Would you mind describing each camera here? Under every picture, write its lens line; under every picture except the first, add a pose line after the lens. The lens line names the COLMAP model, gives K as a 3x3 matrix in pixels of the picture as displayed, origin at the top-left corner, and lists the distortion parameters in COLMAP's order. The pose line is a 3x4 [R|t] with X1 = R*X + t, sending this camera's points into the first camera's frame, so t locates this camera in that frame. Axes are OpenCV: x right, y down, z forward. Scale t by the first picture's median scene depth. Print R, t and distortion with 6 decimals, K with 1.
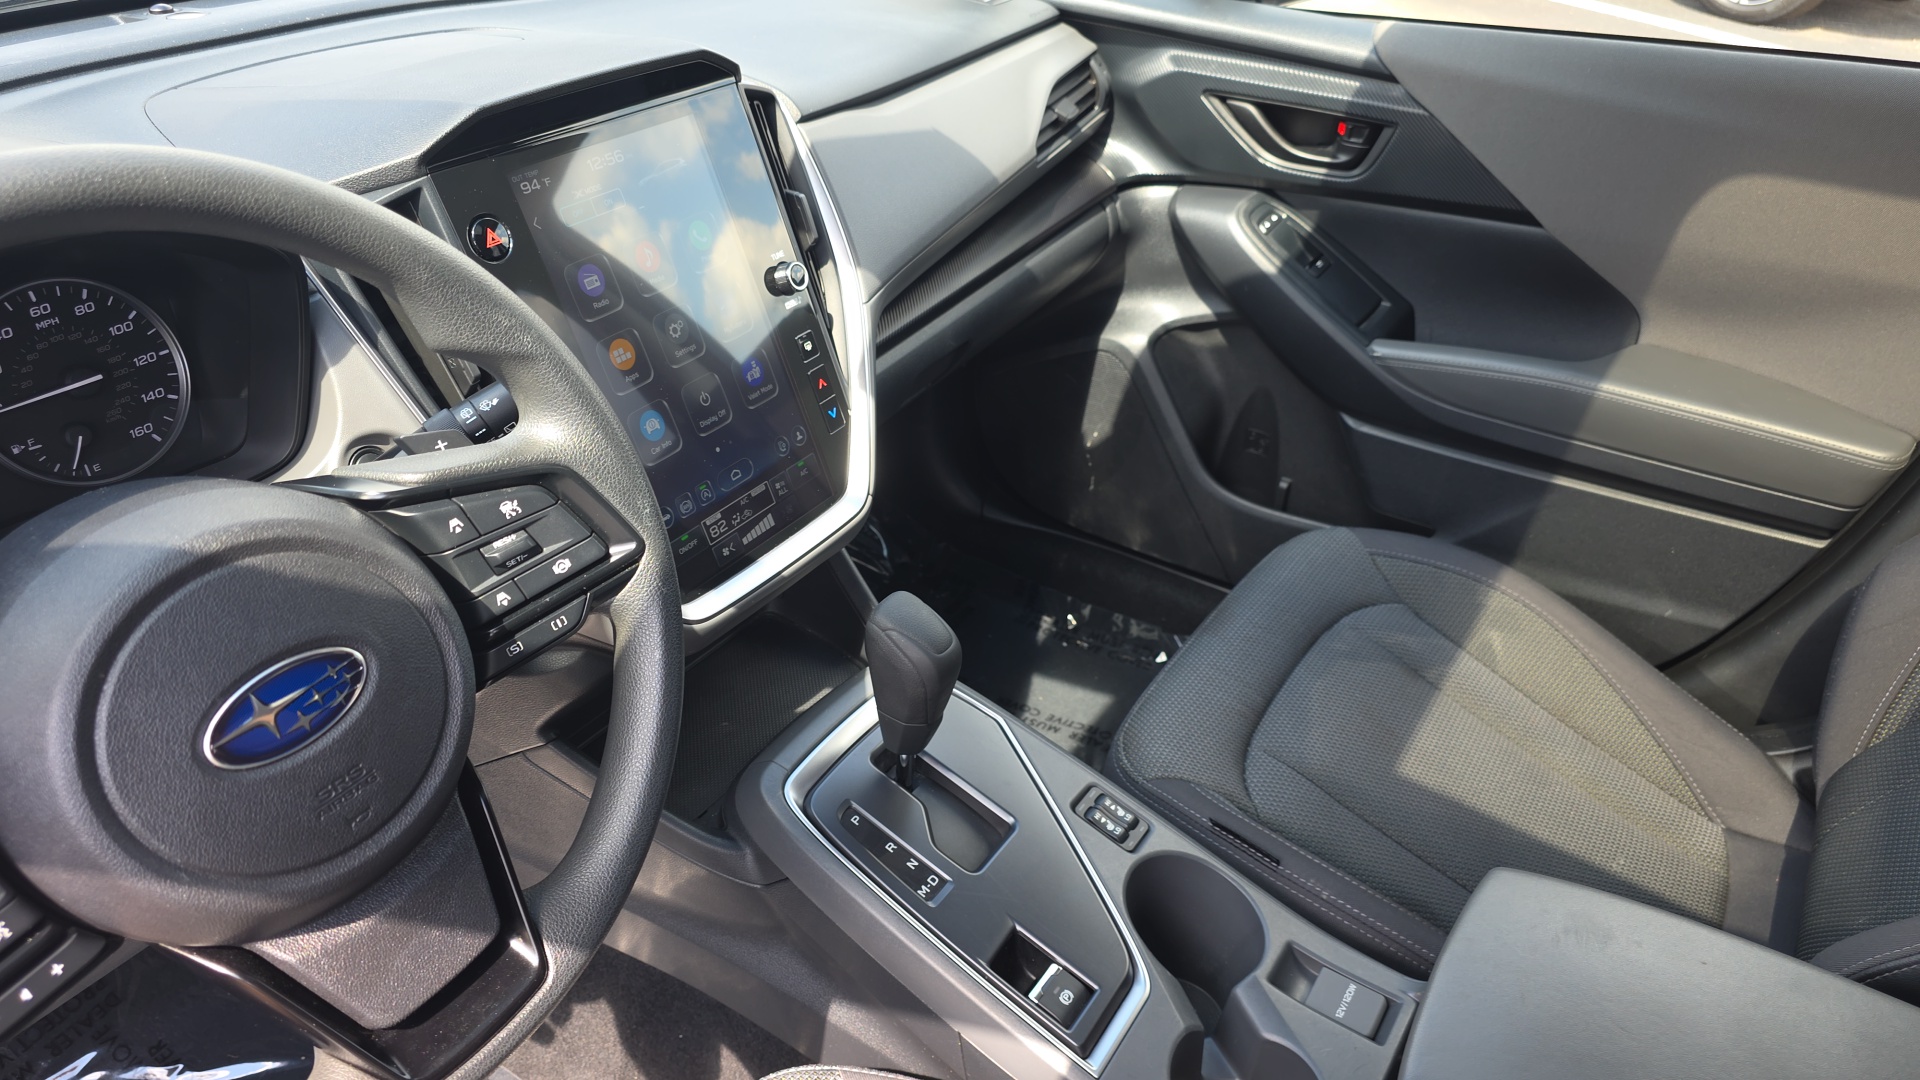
lens RADIAL K [[1302.3, 0, 935.5], [0, 1302.3, 548.8], [0, 0, 1]] dist [0.050442, -0.056785]
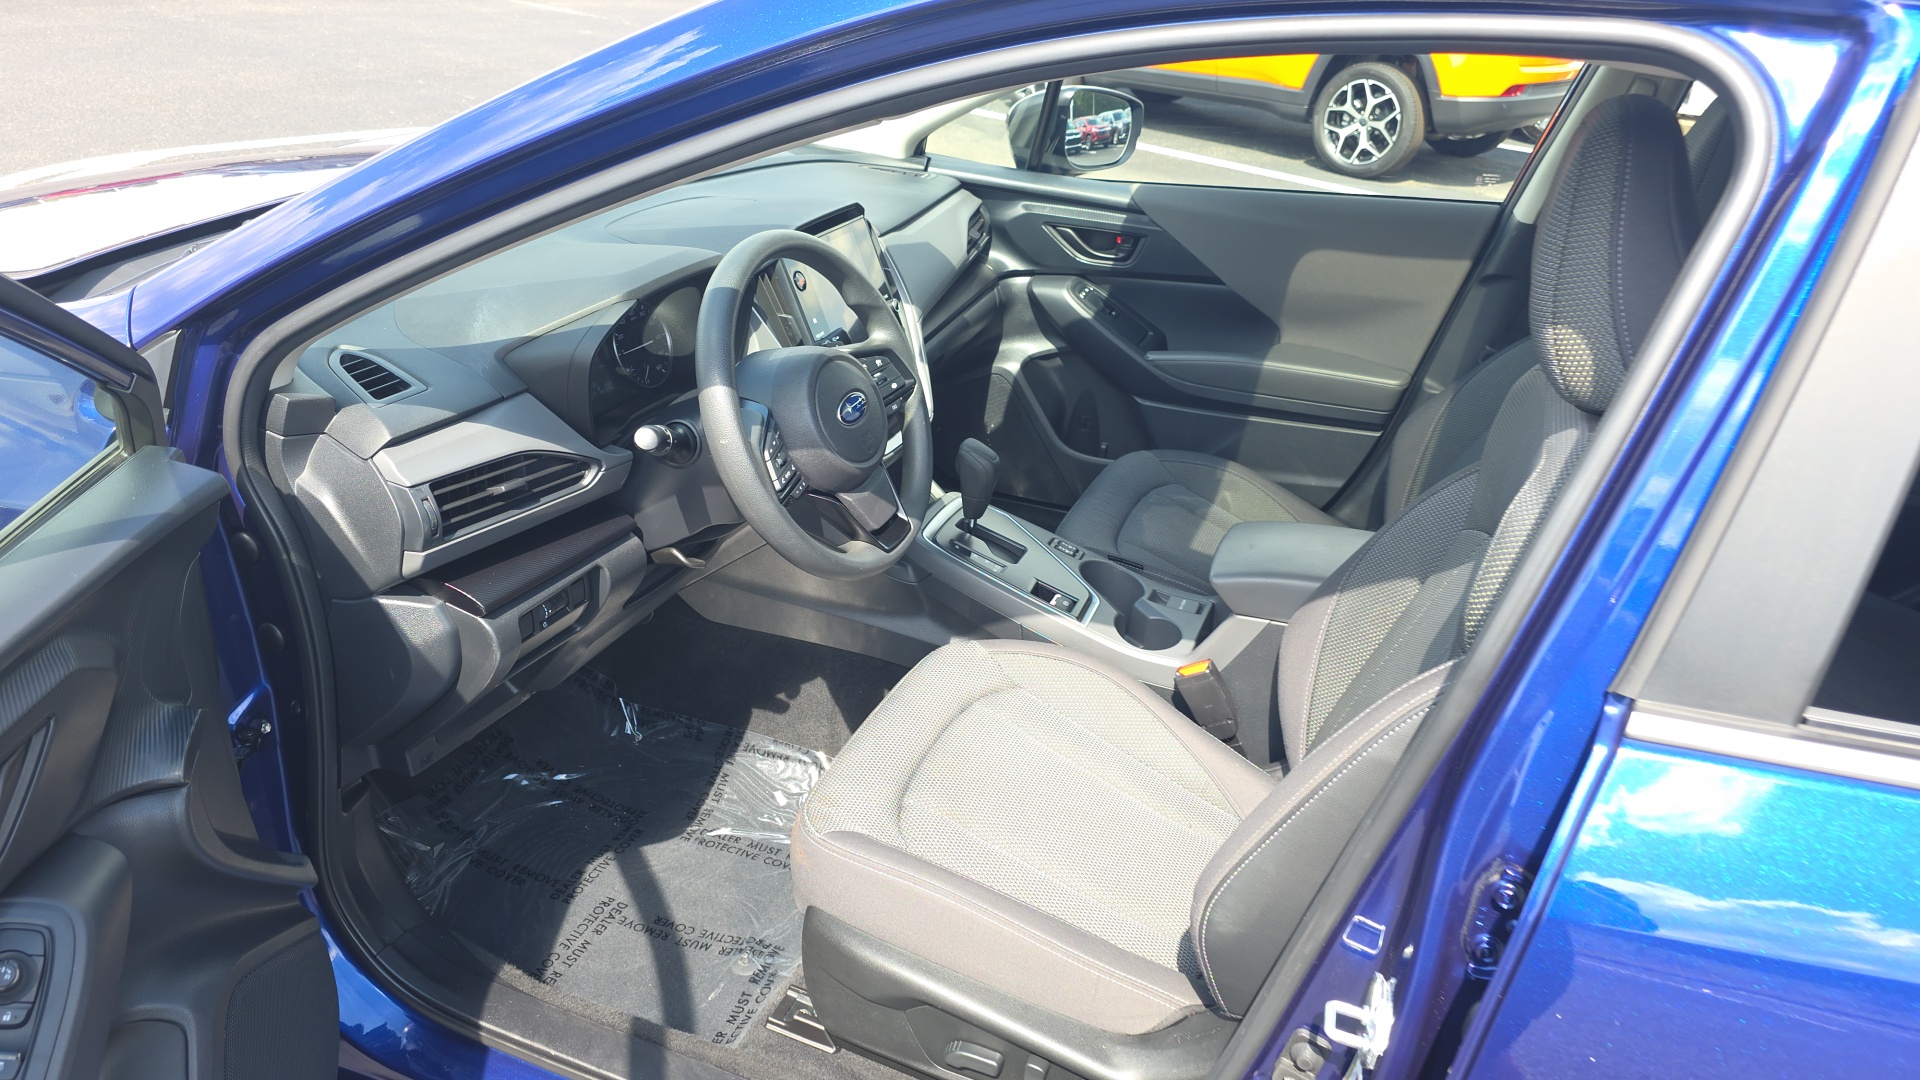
lens RADIAL K [[1277.9, 0, 942.9], [0, 1277.9, 548.0], [0, 0, 1]] dist [0.055218, -0.061617]
pose [[0.978831, -0.078028, 0.189213, -0.330627], [0.098623, 0.989885, -0.101984, 0.288971], [-0.179342, 0.118486, 0.976626, -0.718817]]
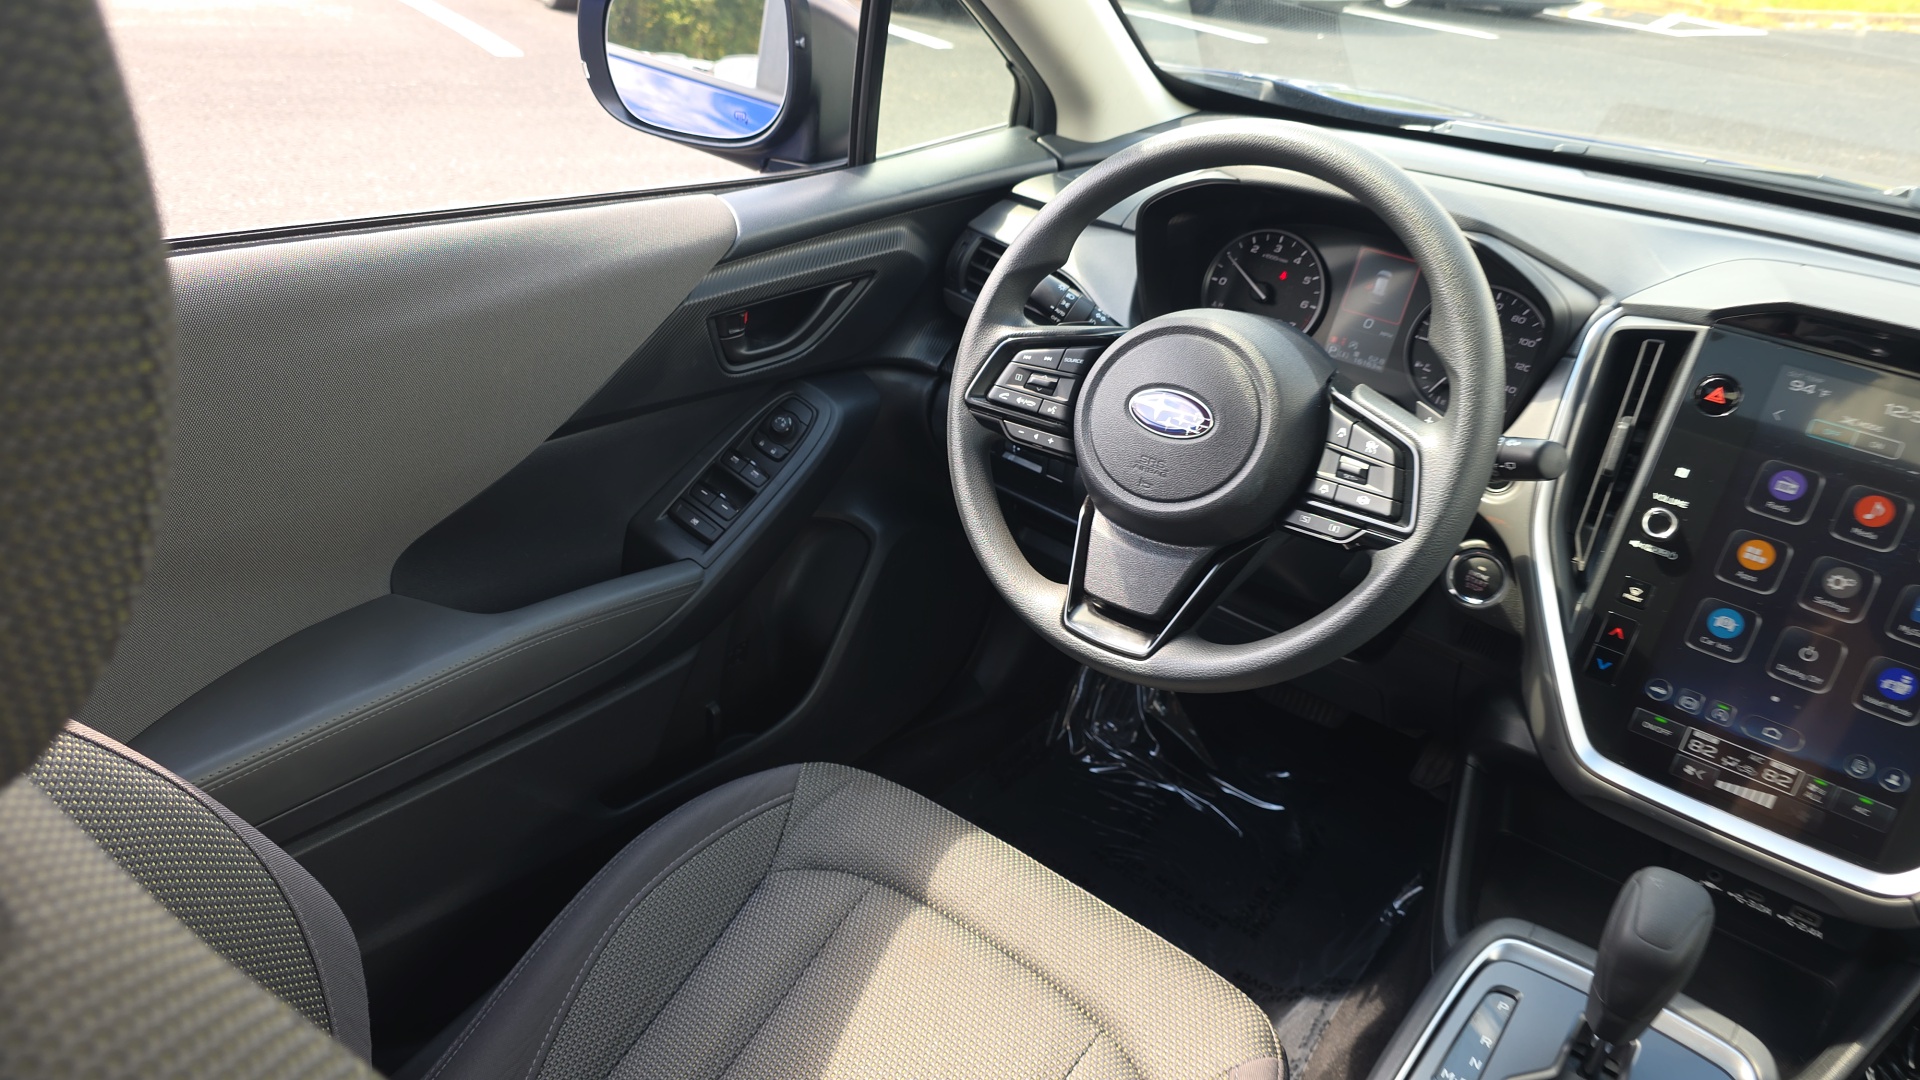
lens RADIAL K [[1302.3, 0, 935.5], [0, 1302.3, 548.8], [0, 0, 1]] dist [0.050442, -0.056785]
pose [[-0.067508, 0.456323, -0.887250, 0.472601], [-0.623621, 0.674860, 0.394538, -0.102124], [0.778806, 0.579942, 0.239014, 0.156403]]
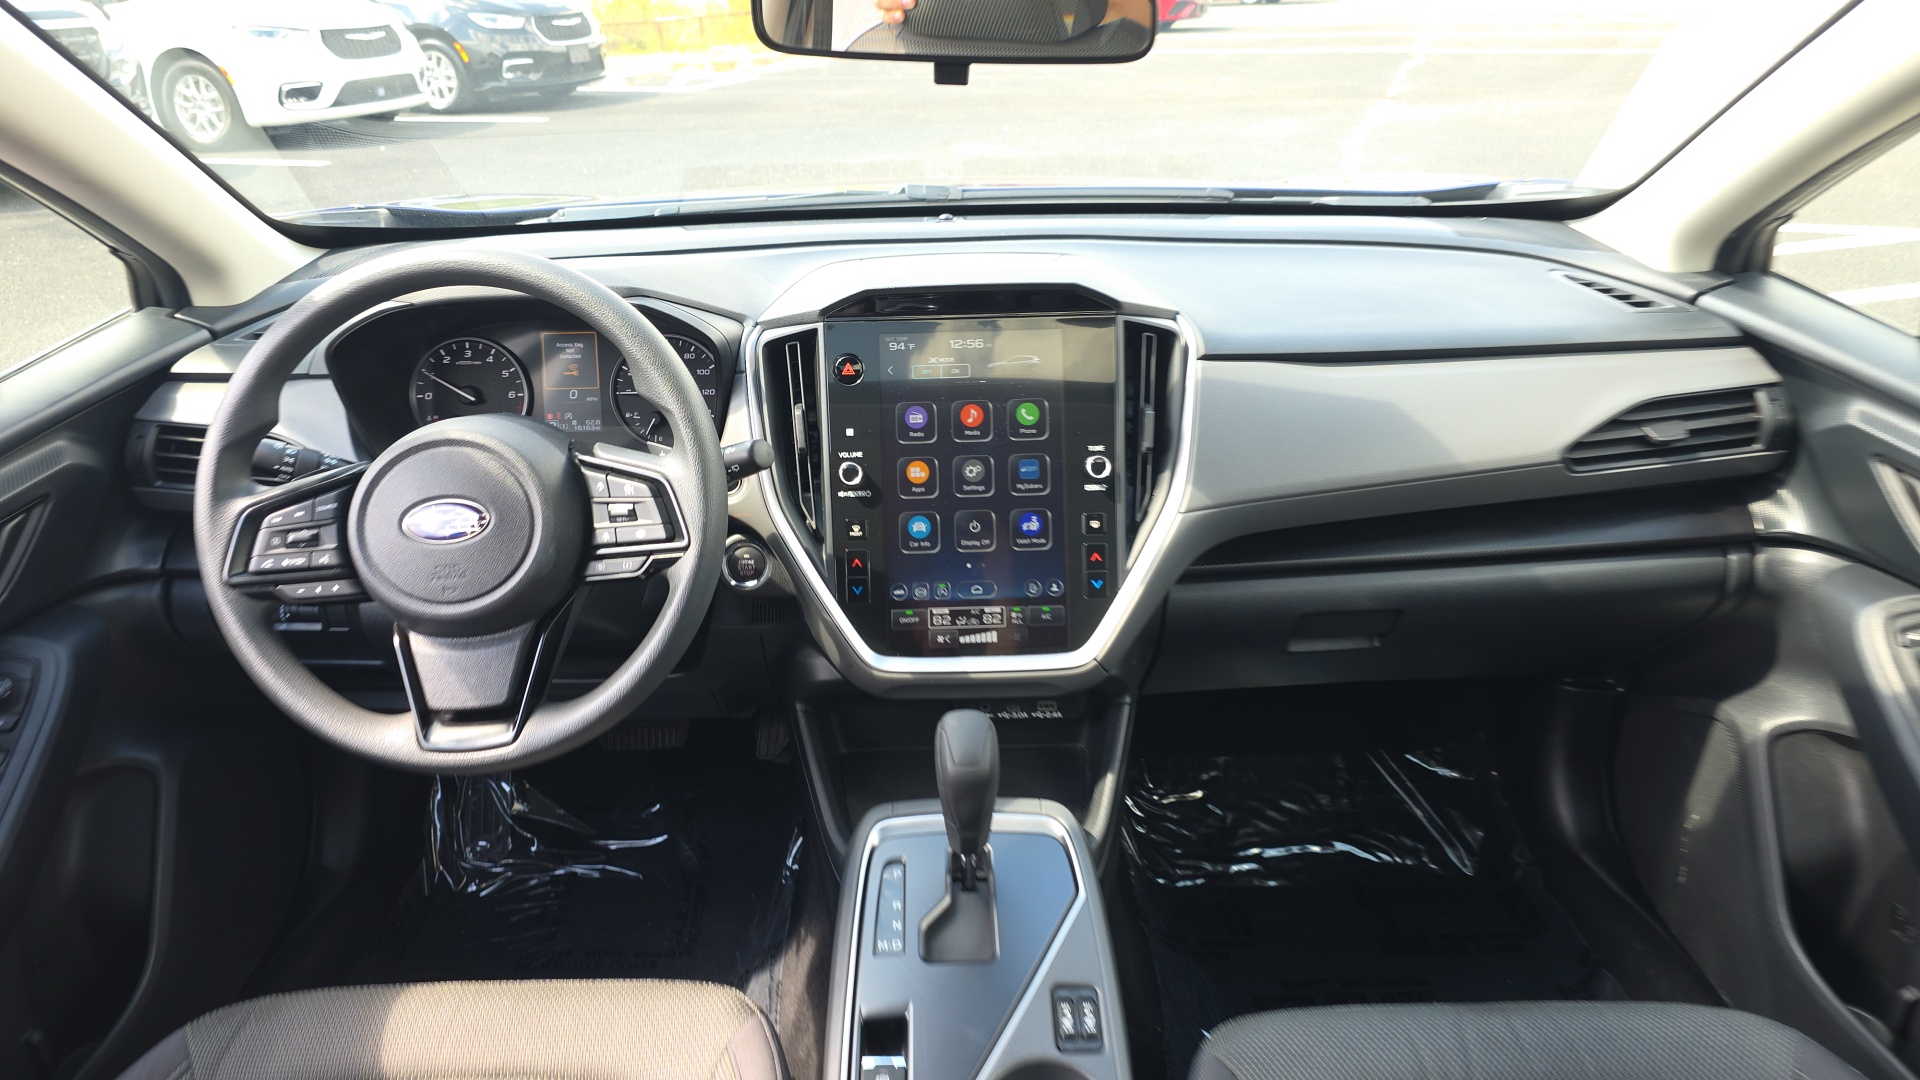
lens RADIAL K [[1277.9, 0, 942.9], [0, 1277.9, 548.0], [0, 0, 1]] dist [0.055218, -0.061617]
pose [[0.571606, 0.303529, -0.762323, 0.544003], [-0.425668, 0.903962, 0.040749, -0.092112], [0.701479, 0.301204, 0.645912, 0.106205]]
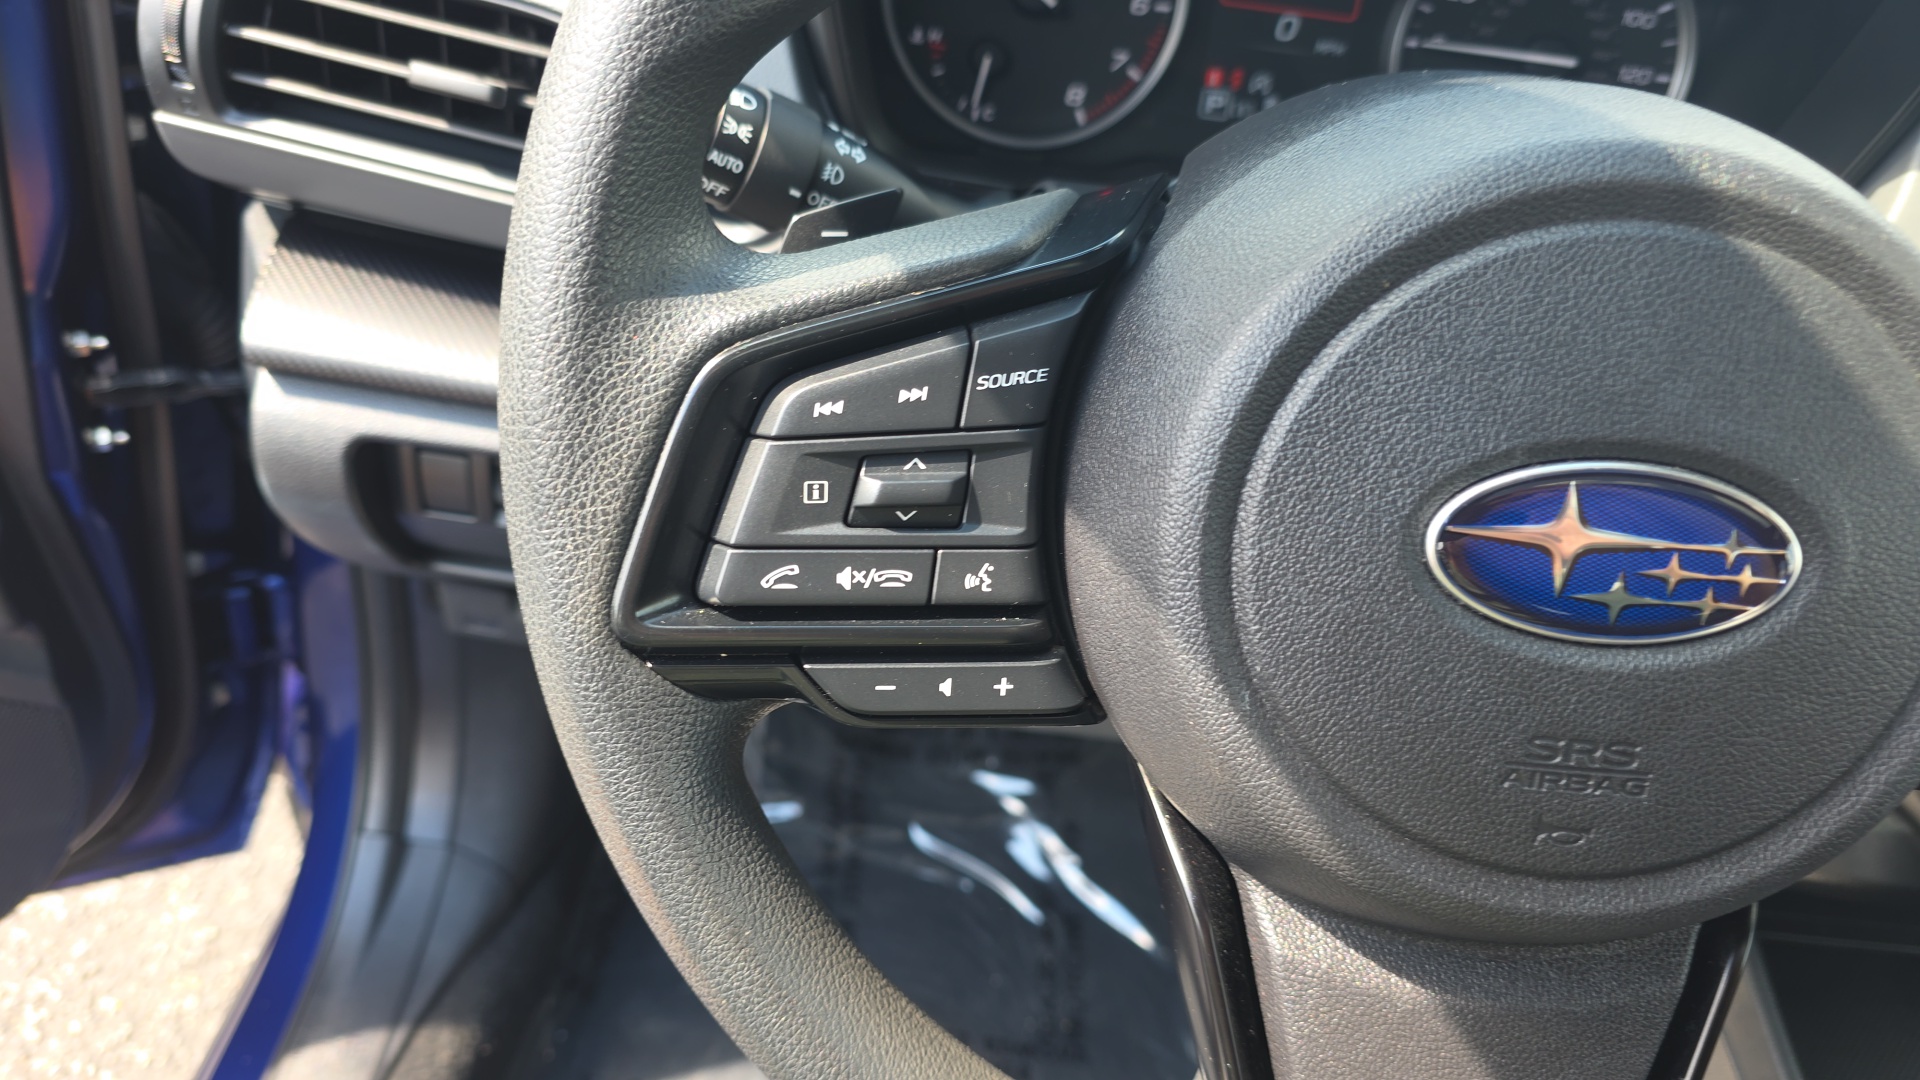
lens RADIAL K [[1326.0, 0, 951.4], [0, 1326.0, 583.6], [0, 0, 1]] dist [0.039623, -0.074369]
pose [[0.524972, 0.561831, -0.639336, -0.116483], [-0.554340, 0.795702, 0.244061, 0.053860], [0.645842, 0.226284, 0.729166, 0.192904]]
